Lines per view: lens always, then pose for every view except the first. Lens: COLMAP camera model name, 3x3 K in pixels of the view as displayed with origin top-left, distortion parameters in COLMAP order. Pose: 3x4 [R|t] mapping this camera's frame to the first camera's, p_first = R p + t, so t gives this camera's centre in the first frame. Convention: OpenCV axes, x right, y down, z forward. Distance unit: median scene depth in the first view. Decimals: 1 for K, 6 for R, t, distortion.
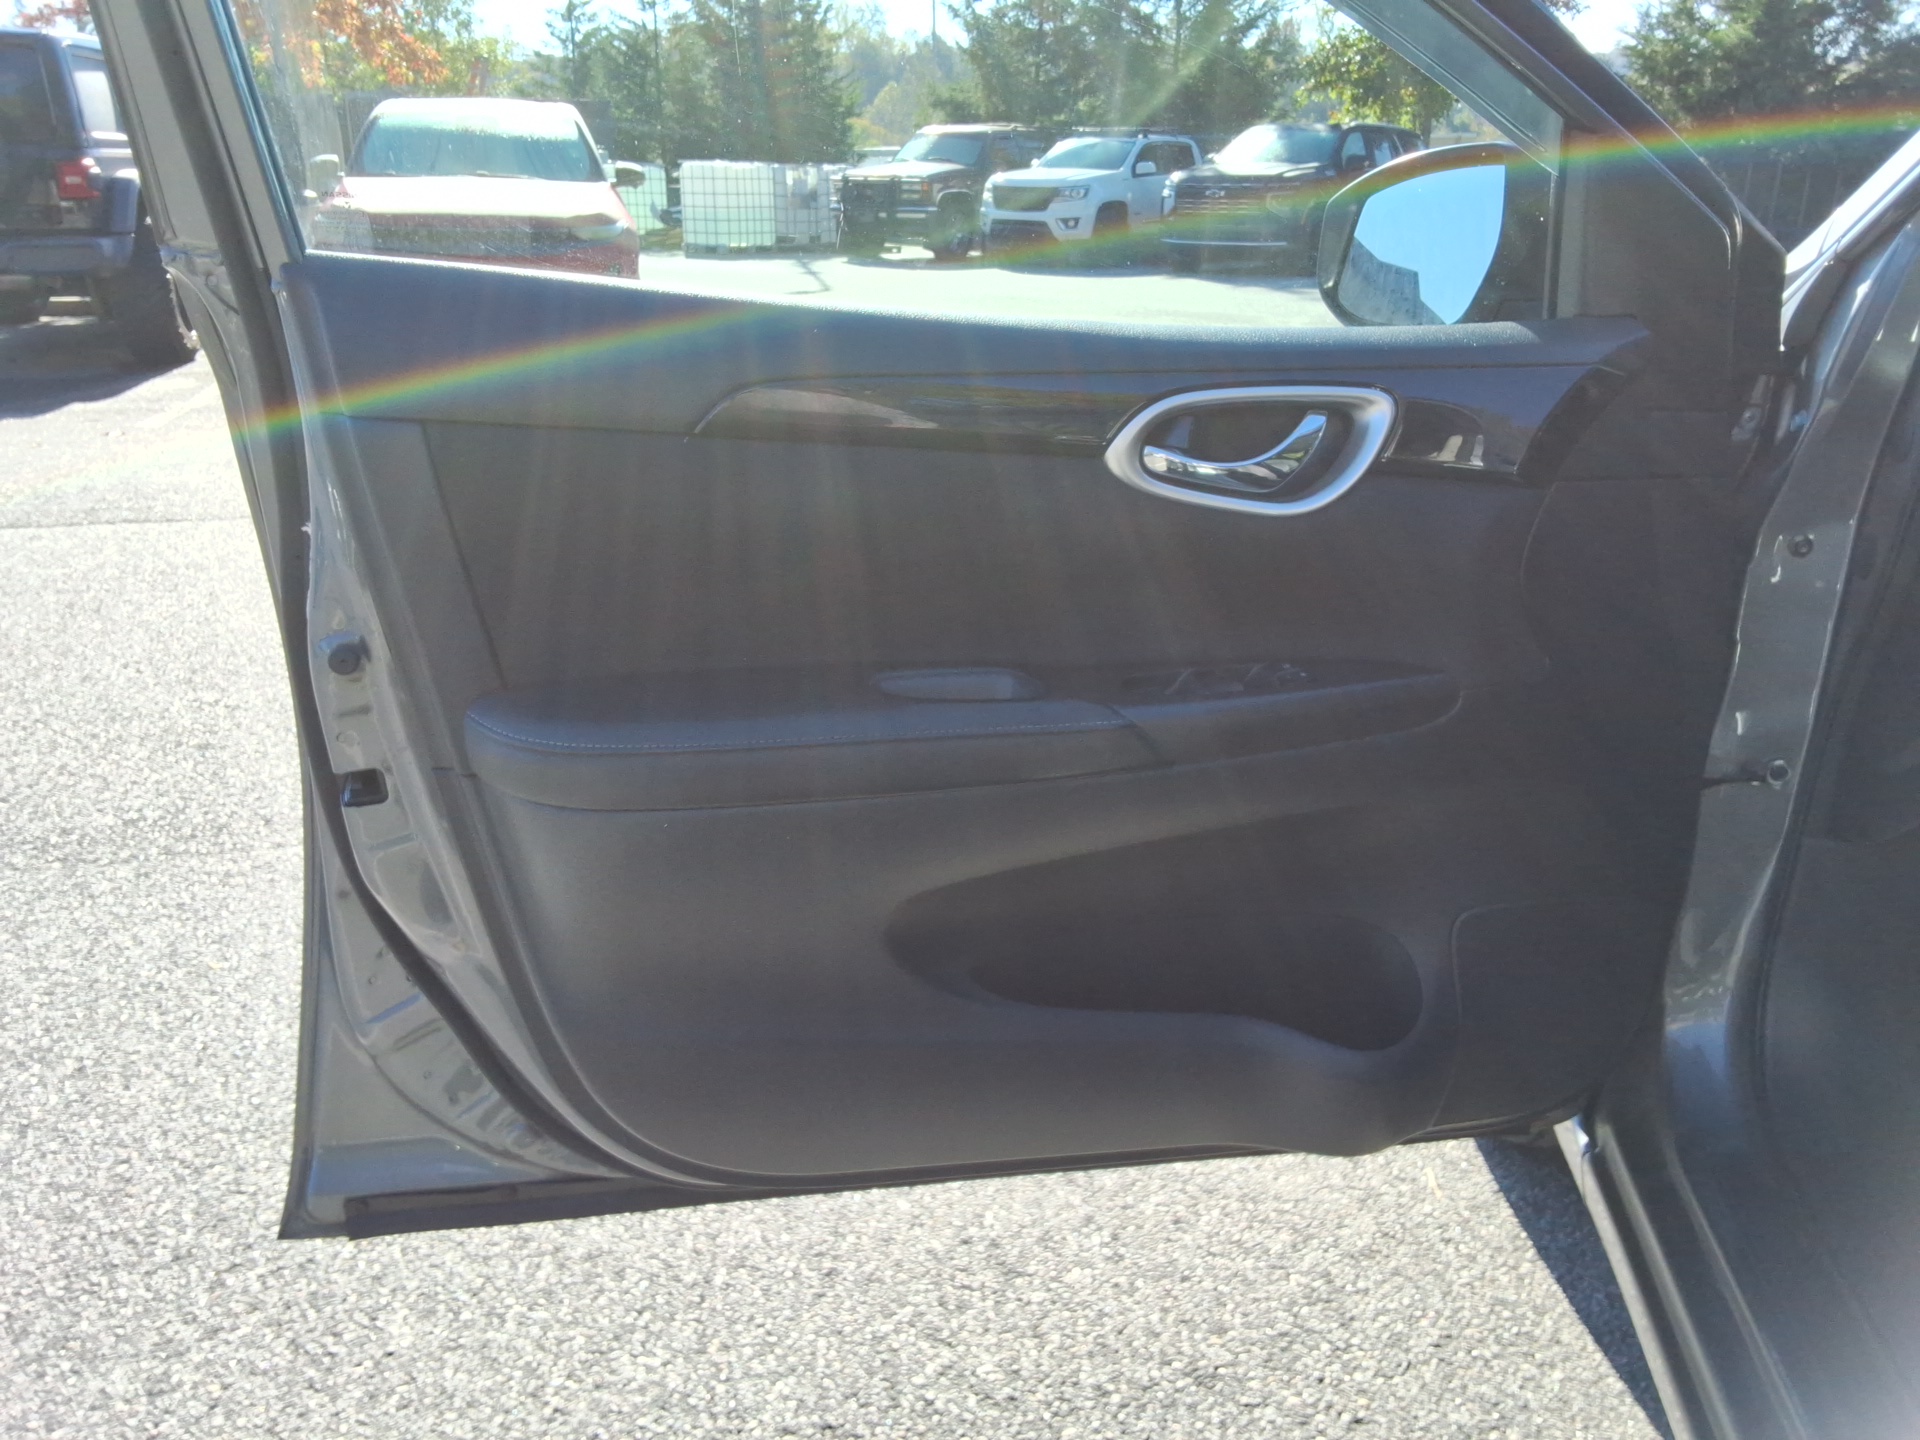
lens RADIAL K [[1552.6, 0, 978.9], [0, 1552.6, 698.0], [0, 0, 1]] dist [0.134398, -0.222988]
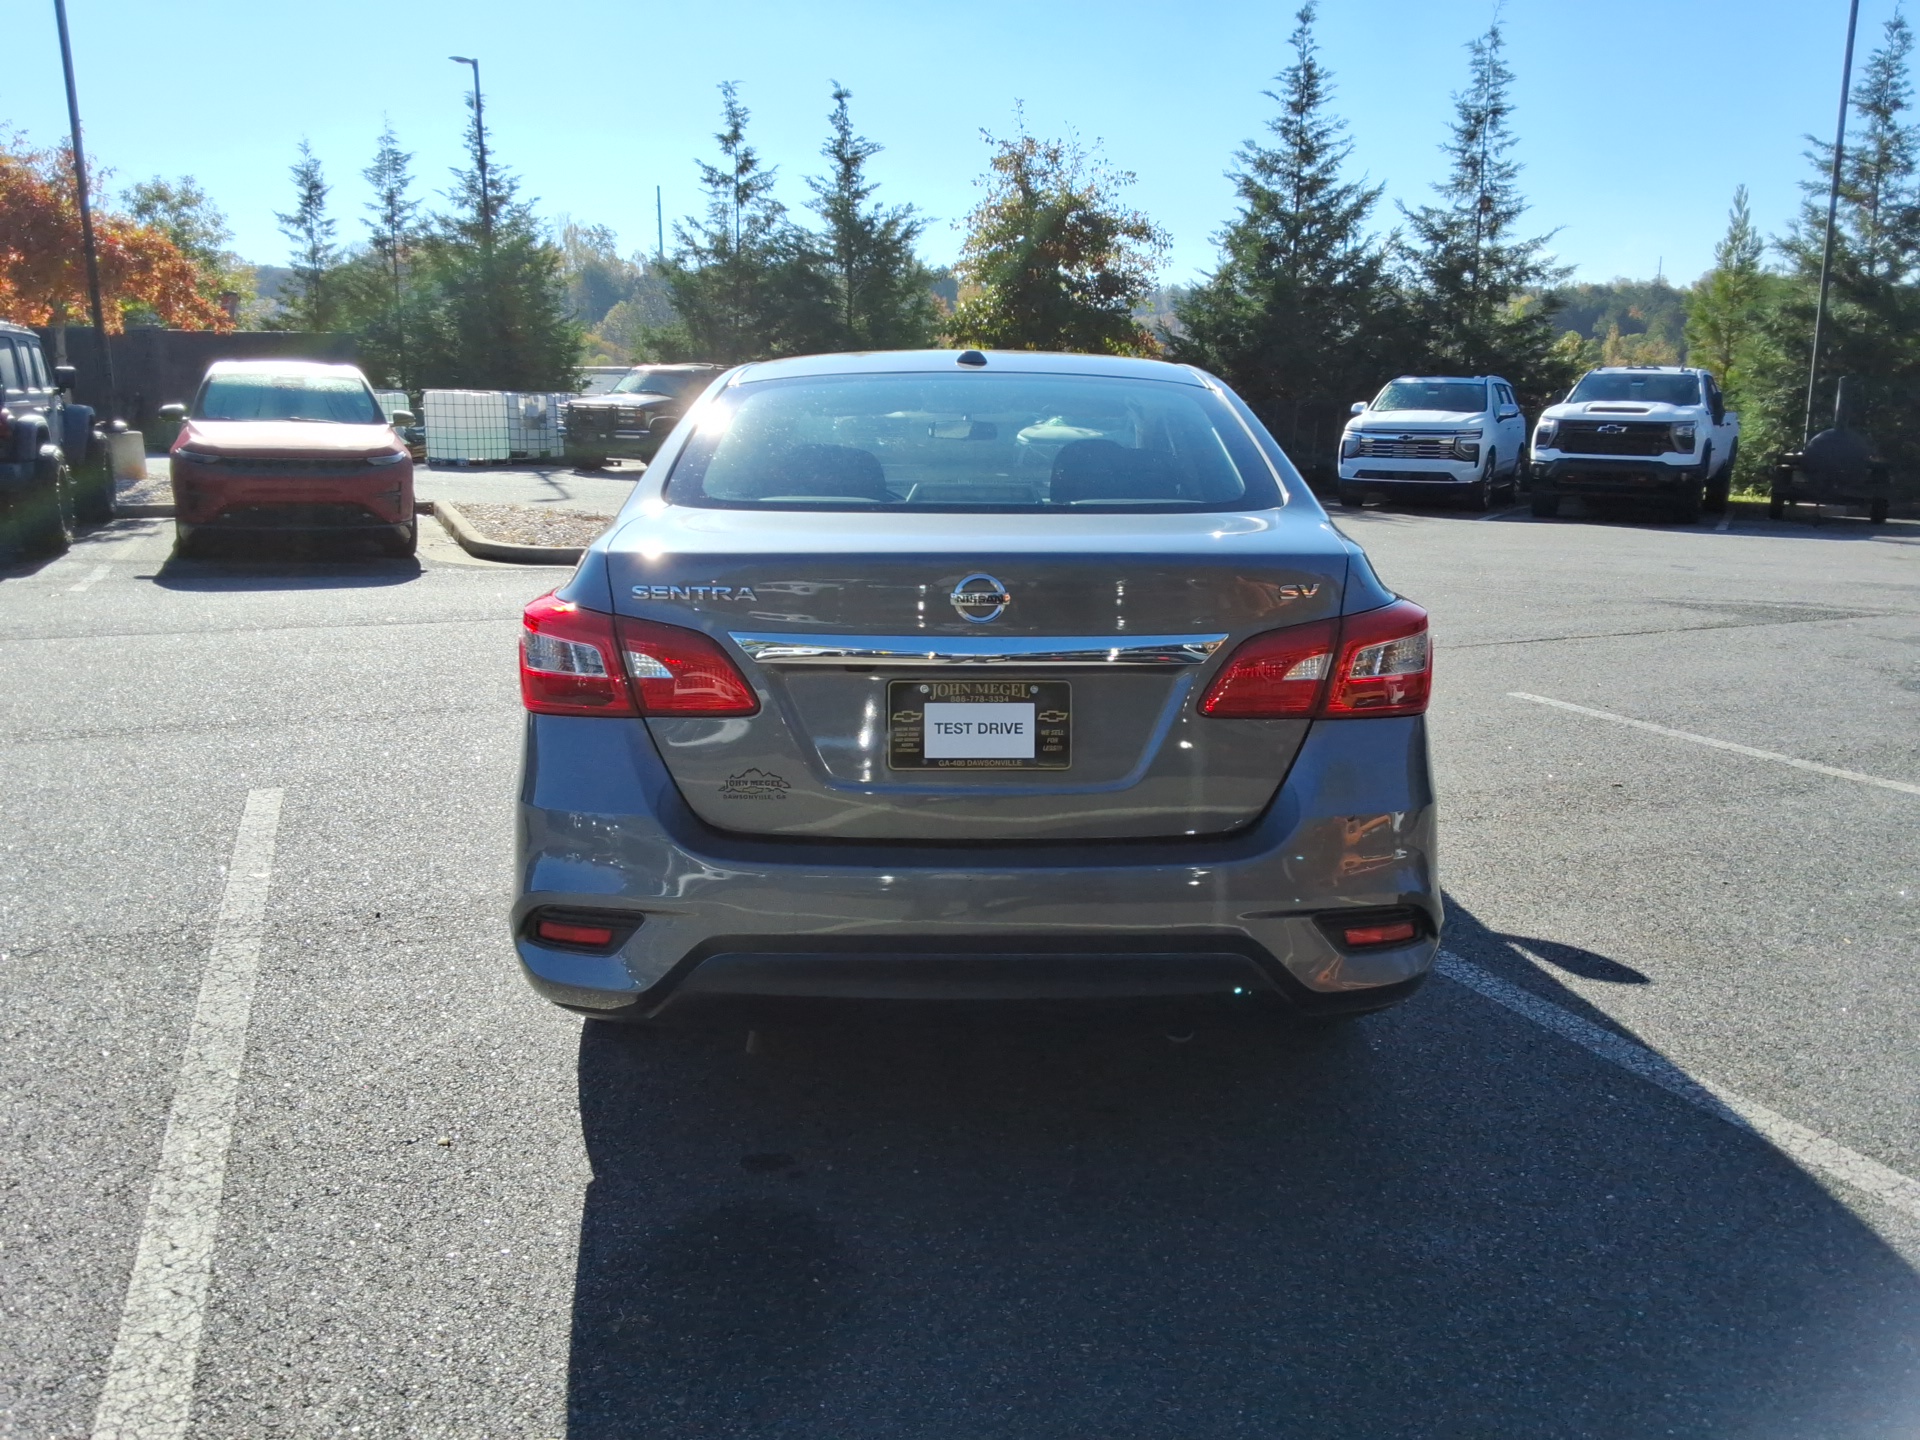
lens RADIAL K [[1587.5, 0, 991.5], [0, 1587.5, 711.7], [0, 0, 1]] dist [0.142621, -0.257662]
pose [[0.986217, -0.026133, 0.163379, 0.023518], [0.045514, 0.992202, -0.116034, 0.052962], [-0.159073, 0.121871, 0.979716, -0.205970]]
